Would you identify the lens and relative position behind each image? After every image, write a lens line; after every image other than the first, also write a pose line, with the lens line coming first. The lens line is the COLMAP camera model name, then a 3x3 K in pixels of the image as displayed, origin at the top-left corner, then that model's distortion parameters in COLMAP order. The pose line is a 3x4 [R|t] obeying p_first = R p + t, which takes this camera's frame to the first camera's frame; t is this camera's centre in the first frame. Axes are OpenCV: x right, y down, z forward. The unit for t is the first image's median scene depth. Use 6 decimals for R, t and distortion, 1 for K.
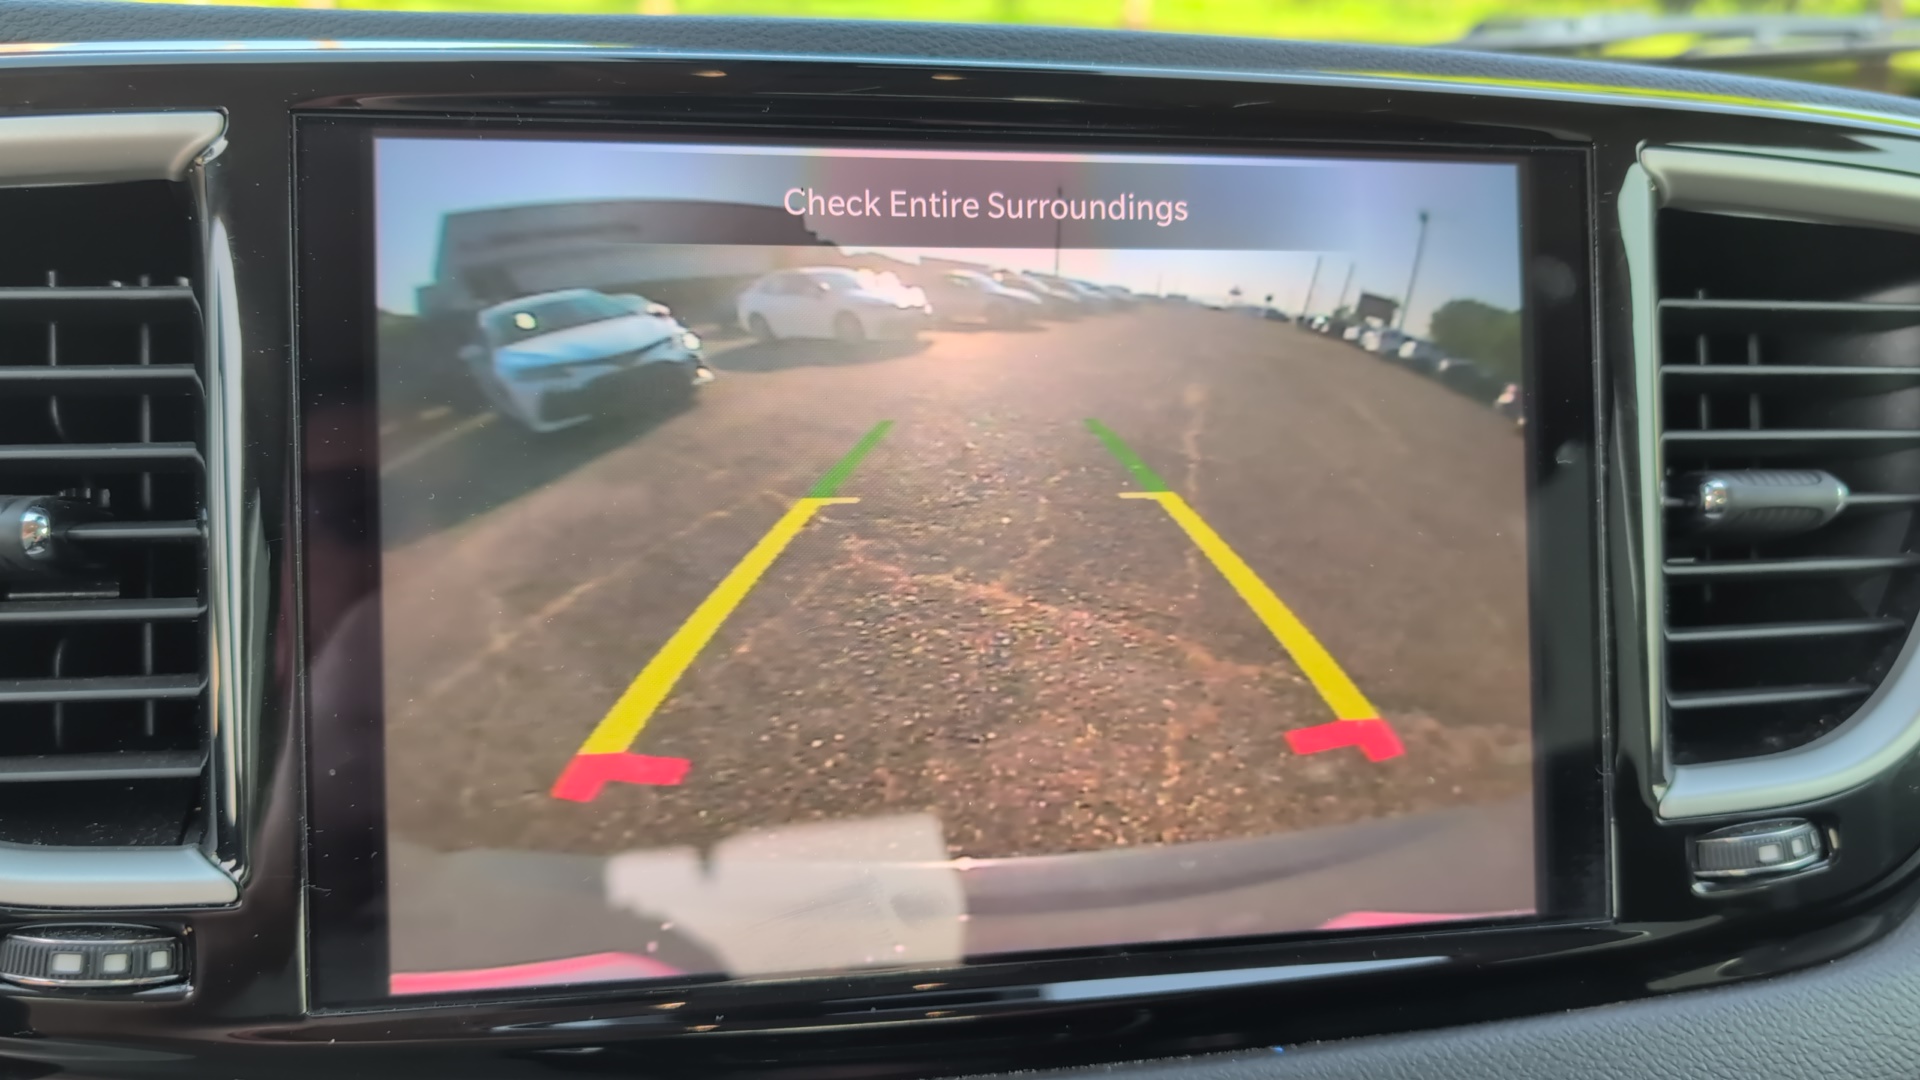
lens RADIAL K [[1623.4, 0, 963.6], [0, 1623.4, 535.9], [0, 0, 1]] dist [0.017098, -0.051121]
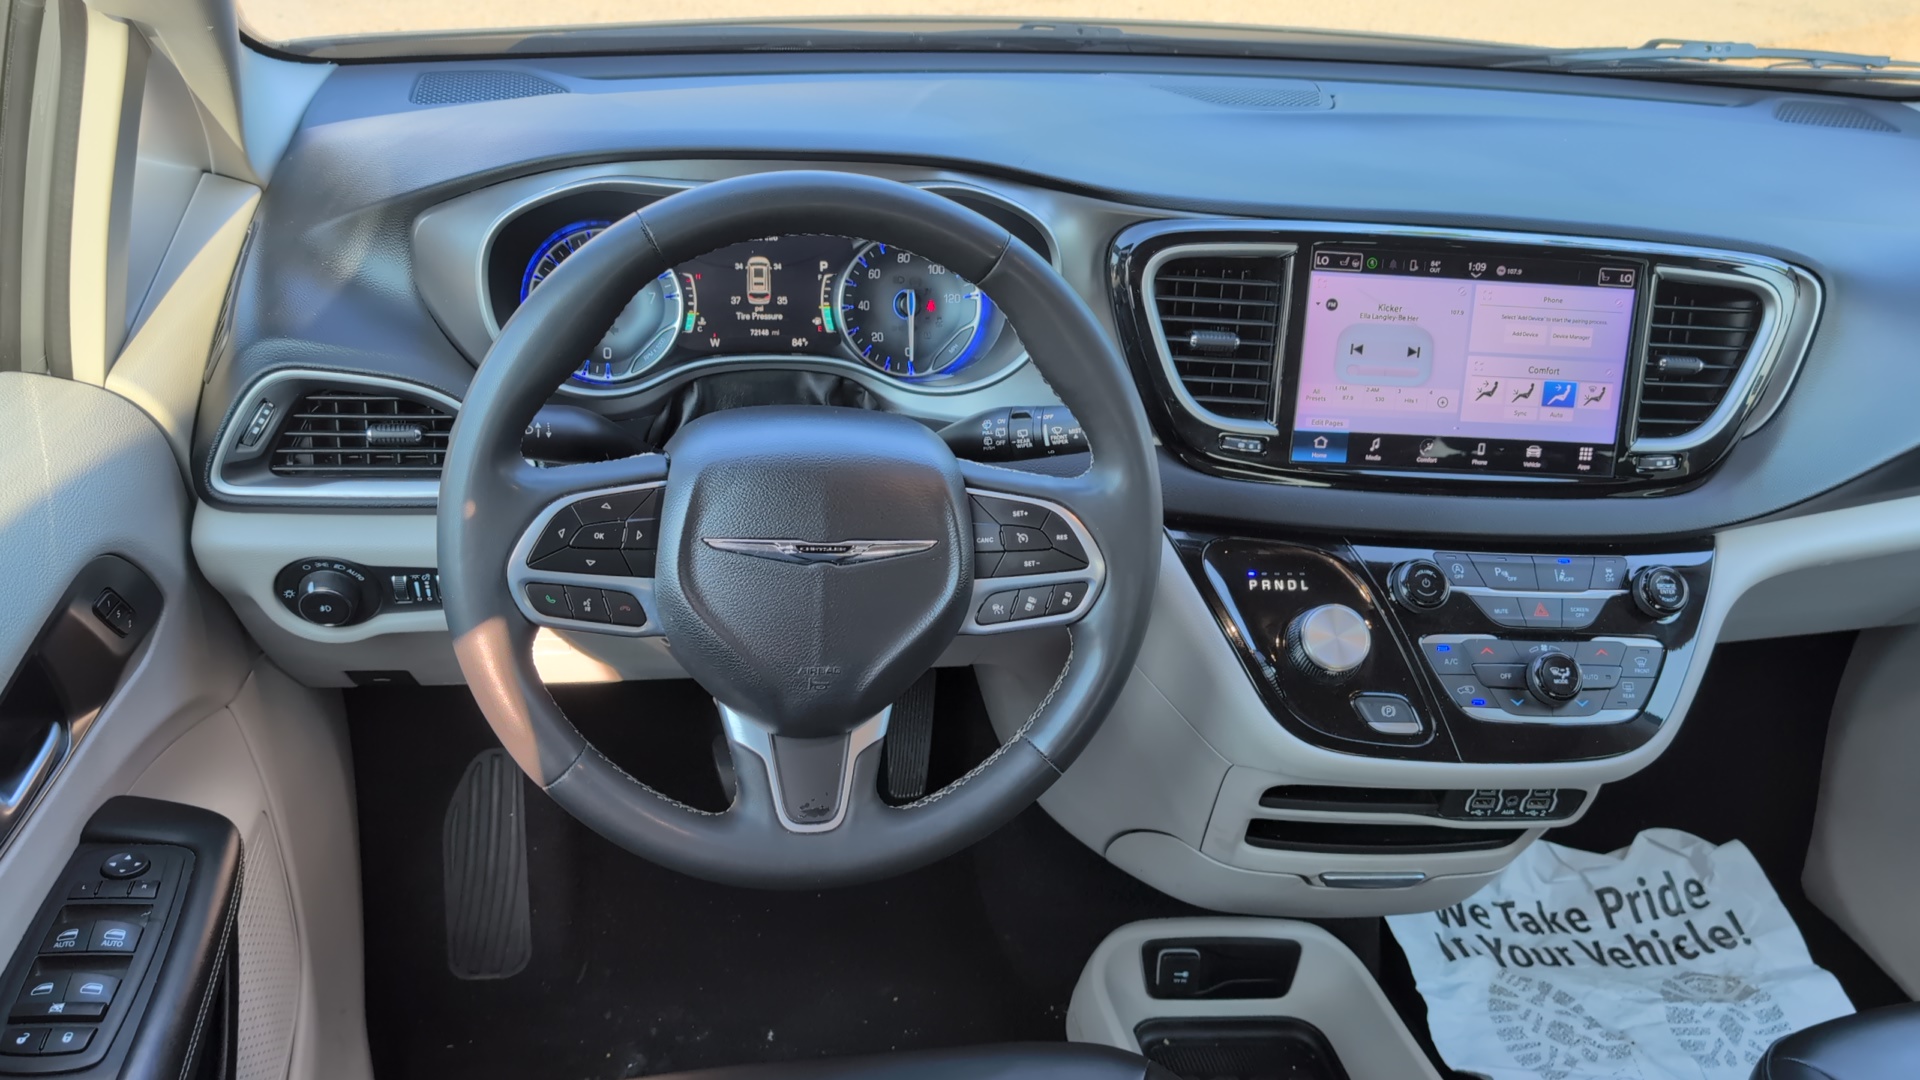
lens RADIAL K [[1623.4, 0, 954.9], [0, 1623.4, 550.9], [0, 0, 1]] dist [0.017098, -0.051121]
pose [[0.993593, 0.095233, -0.060851, -0.840548], [-0.080772, 0.974996, 0.207024, -0.242152], [0.079045, -0.200783, 0.976442, -2.745146]]
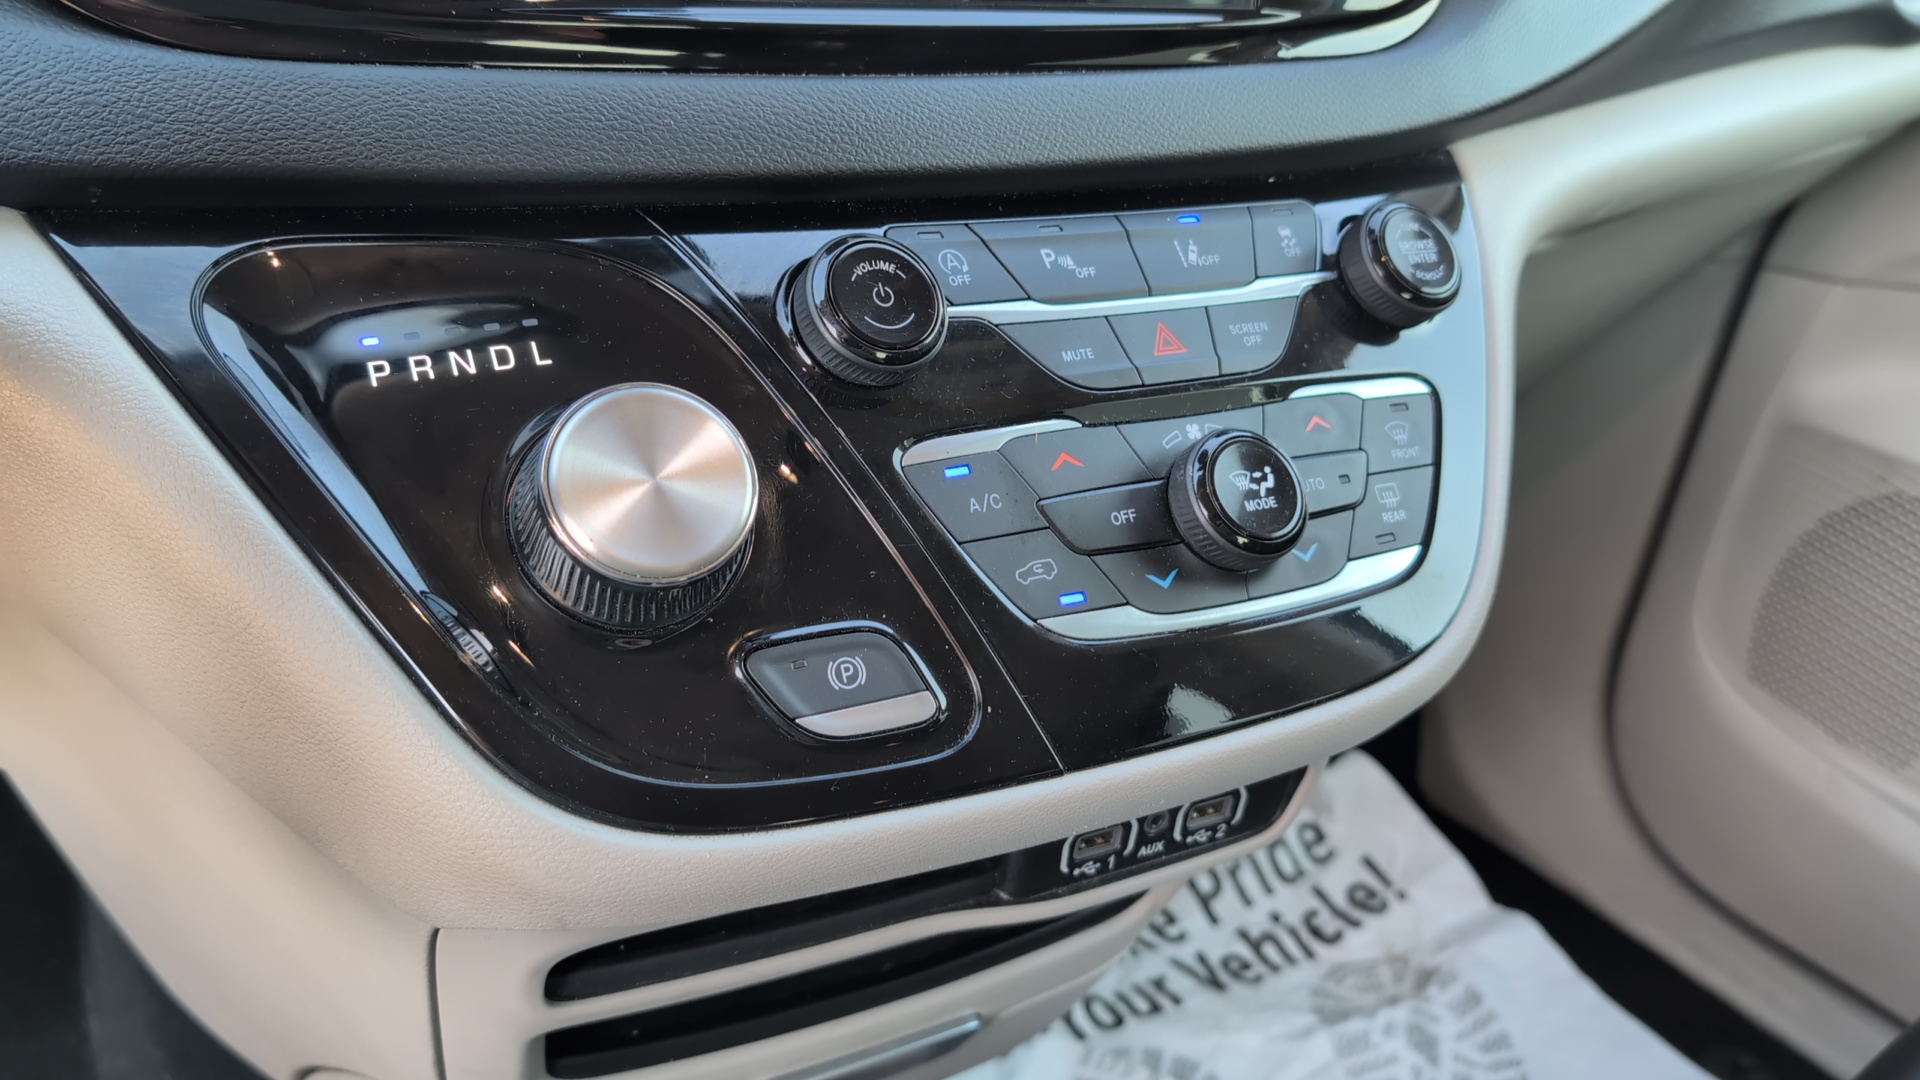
lens RADIAL K [[1623.4, 0, 972.3], [0, 1623.4, 518.8], [0, 0, 1]] dist [0.017098, -0.051121]
pose [[0.950121, -0.078044, 0.301958, -0.355504], [0.020805, 0.981888, 0.188316, 0.409120], [-0.311186, -0.172641, 0.934536, -0.444592]]
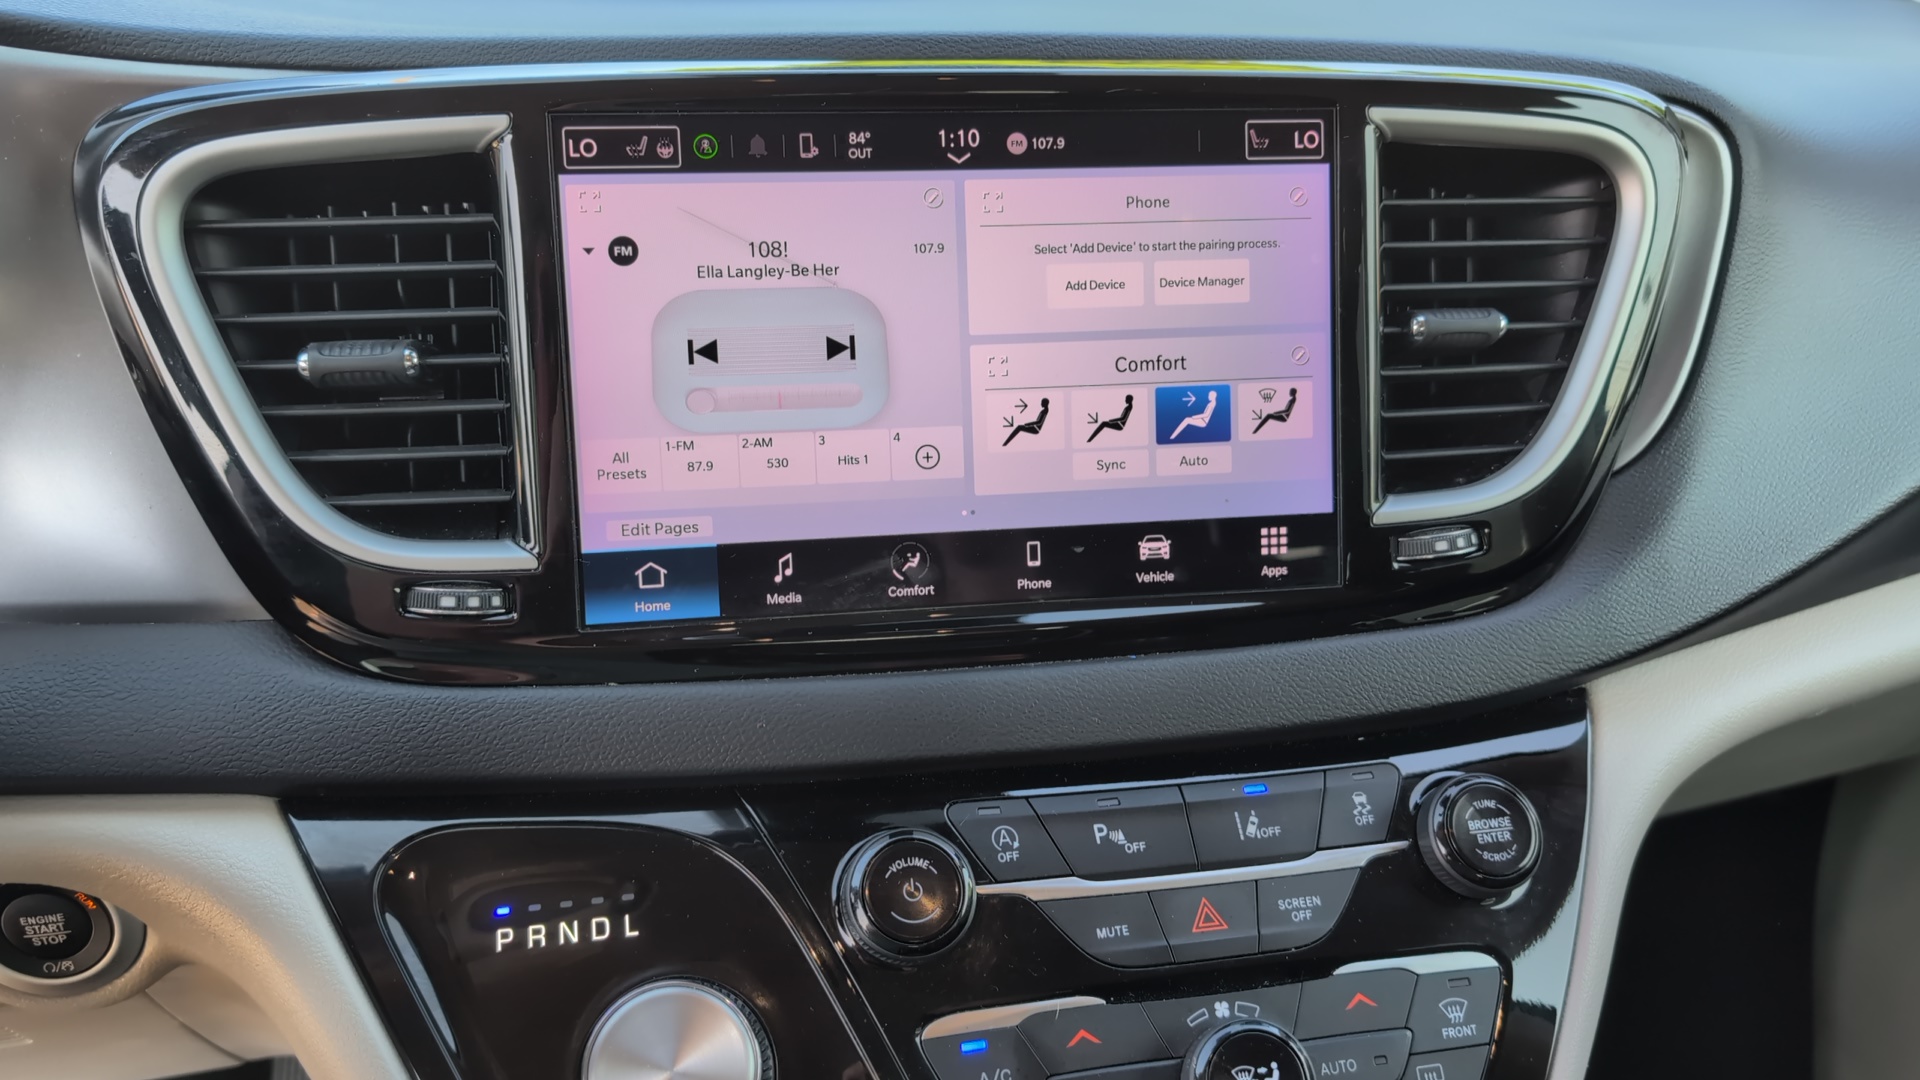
lens RADIAL K [[1623.4, 0, 976.9], [0, 1623.4, 534.0], [0, 0, 1]] dist [0.017098, -0.051121]
pose [[0.999915, -0.009922, -0.008445, 0.041333], [0.010823, 0.993385, 0.114316, -0.008966], [0.007255, -0.114398, 0.993409, -0.636353]]
